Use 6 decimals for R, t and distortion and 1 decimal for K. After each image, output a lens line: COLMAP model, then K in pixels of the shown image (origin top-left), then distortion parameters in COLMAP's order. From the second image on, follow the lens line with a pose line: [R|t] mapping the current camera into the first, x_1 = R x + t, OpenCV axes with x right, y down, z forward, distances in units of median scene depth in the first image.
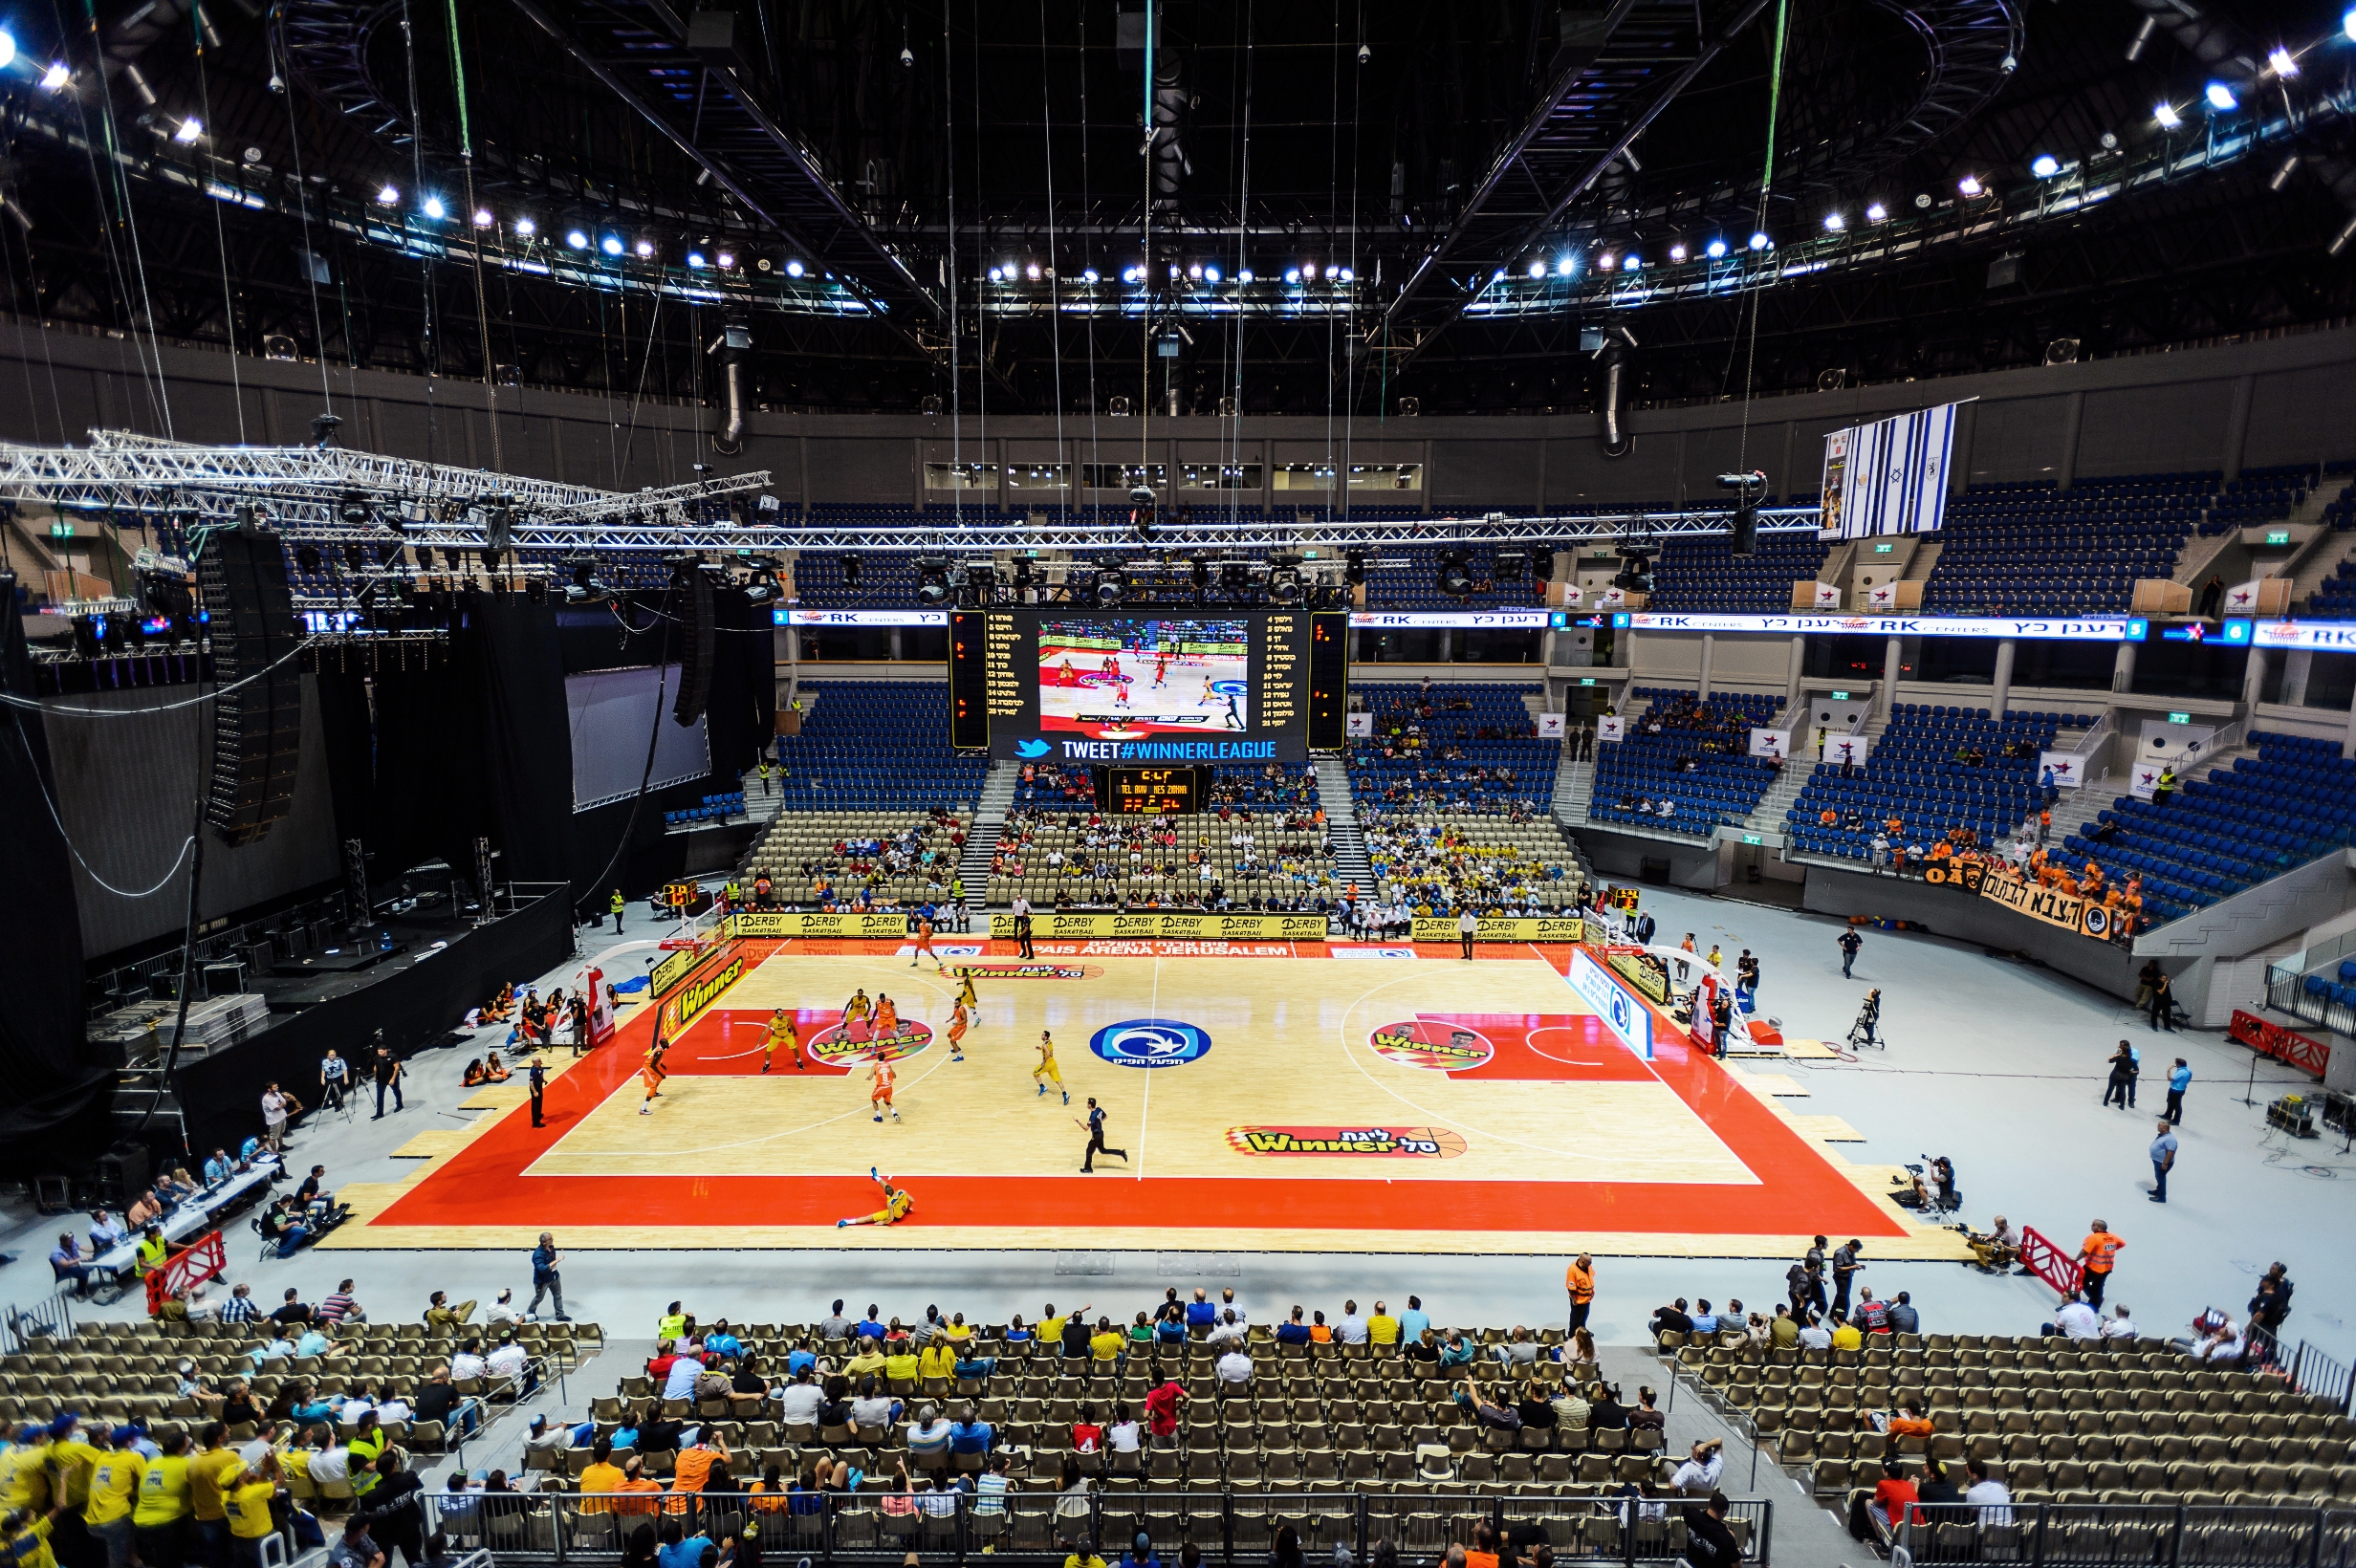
lens RADIAL K [[1119.3, 0, 1140.8], [0, 1119.3, 780.7], [0, 0, 1]] dist [0.015174, -0.003816]
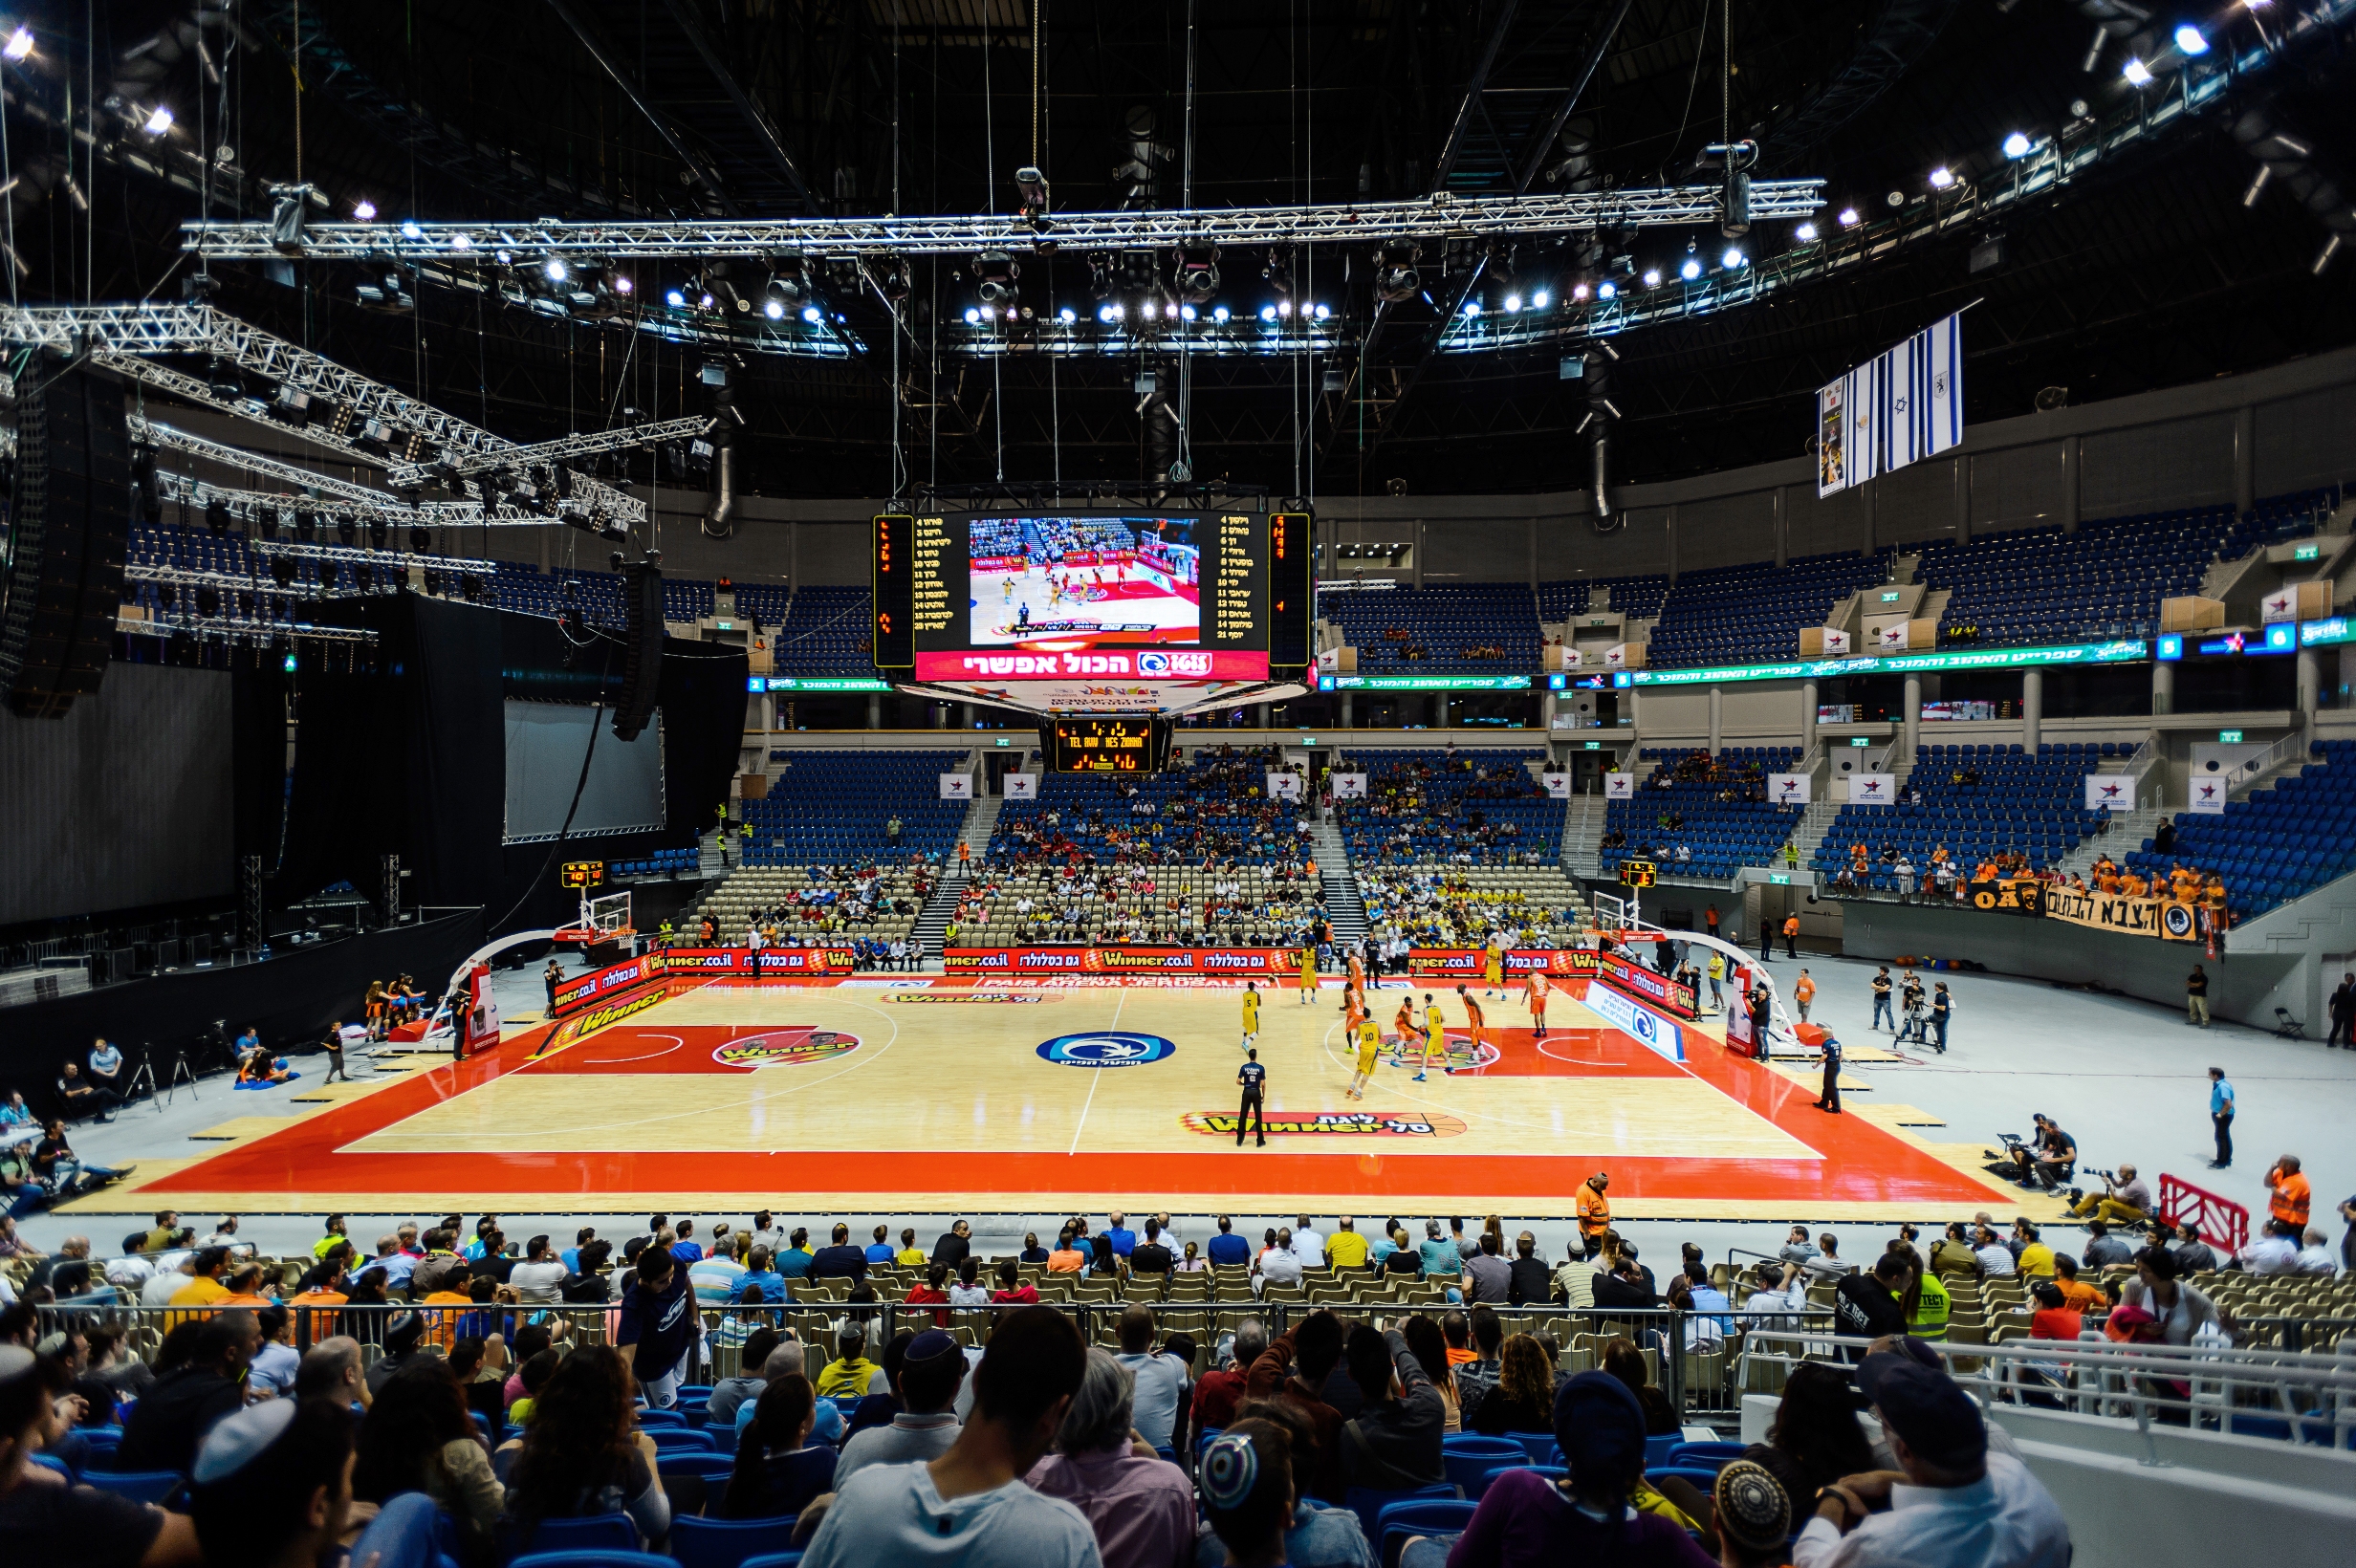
lens RADIAL K [[1119.3, 0, 1142.7], [0, 1119.3, 774.3], [0, 0, 1]] dist [0.015174, -0.003816]
pose [[0.999953, 0.000629, -0.009660, 0.037849], [-0.002146, 0.987471, -0.157787, 0.132084], [0.009440, 0.157800, 0.987426, 0.086244]]
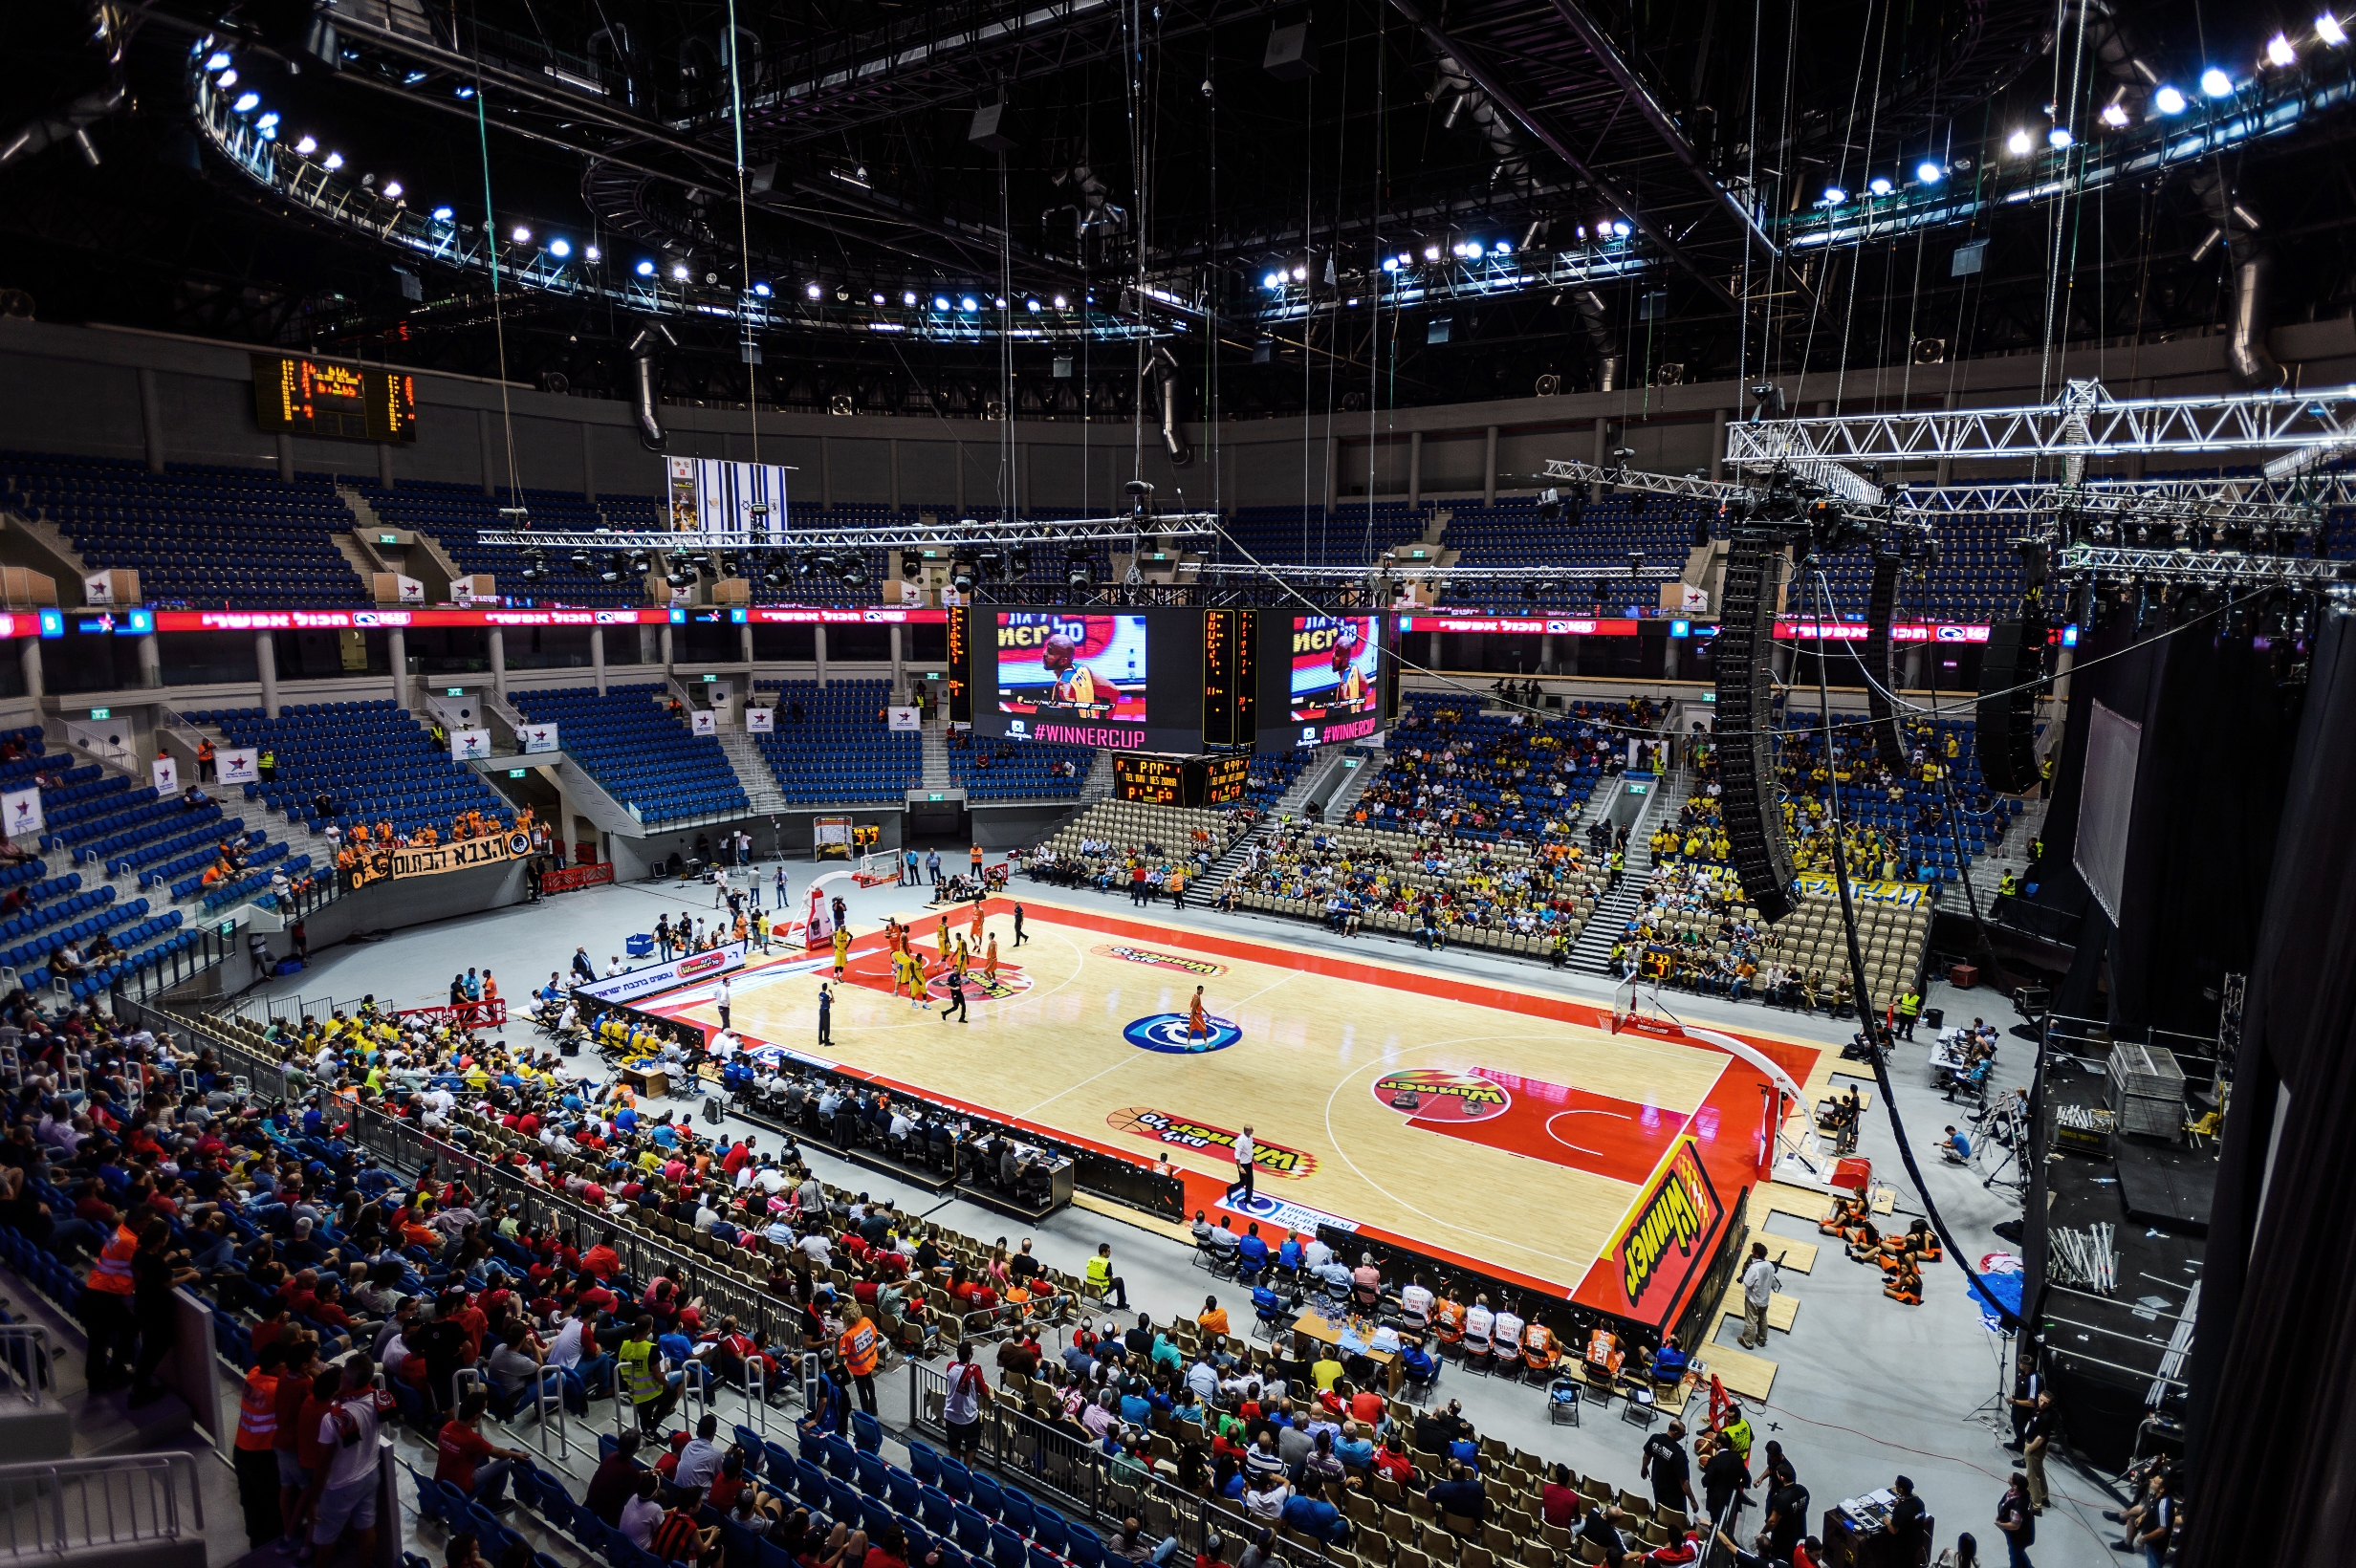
lens RADIAL K [[1297.9, 0, 1218.9], [0, 1297.9, 789.9], [0, 0, 1]] dist [0.015662, -0.003359]
pose [[-0.868569, -0.084128, 0.488375, -0.479468], [0.073662, 0.952621, 0.295105, -0.268755], [-0.490063, 0.292294, -0.821220, 1.565433]]
